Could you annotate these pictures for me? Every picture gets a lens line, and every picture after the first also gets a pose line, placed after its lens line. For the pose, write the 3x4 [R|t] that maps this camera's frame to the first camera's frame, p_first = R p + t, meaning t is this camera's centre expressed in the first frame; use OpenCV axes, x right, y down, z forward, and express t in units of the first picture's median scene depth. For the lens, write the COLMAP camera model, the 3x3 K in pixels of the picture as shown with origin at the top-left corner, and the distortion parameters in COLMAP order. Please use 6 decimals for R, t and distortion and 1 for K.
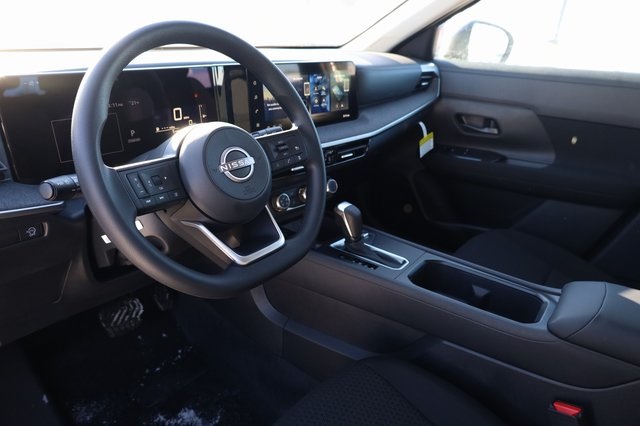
lens RADIAL K [[443.8, 0, 320.0], [0, 443.8, 213.0], [0, 0, 1]] dist [-0.024390, 0.000878]
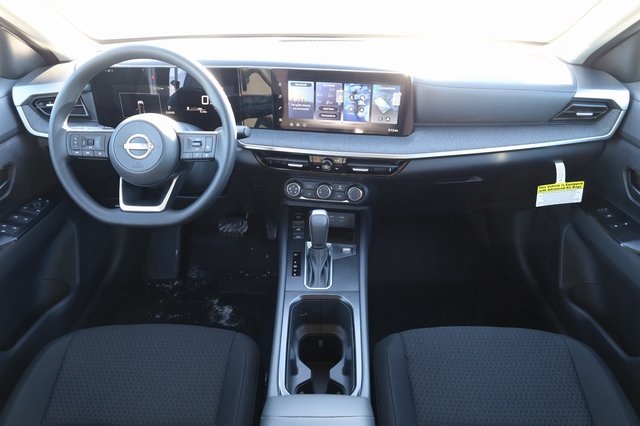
lens RADIAL K [[443.8, 0, 320.0], [0, 443.8, 213.0], [0, 0, 1]] dist [-0.024390, 0.000878]
pose [[0.580923, 0.383881, -0.717749, 0.757410], [-0.297502, 0.920928, 0.251761, -0.263694], [0.757641, 0.067278, 0.649194, 0.296440]]
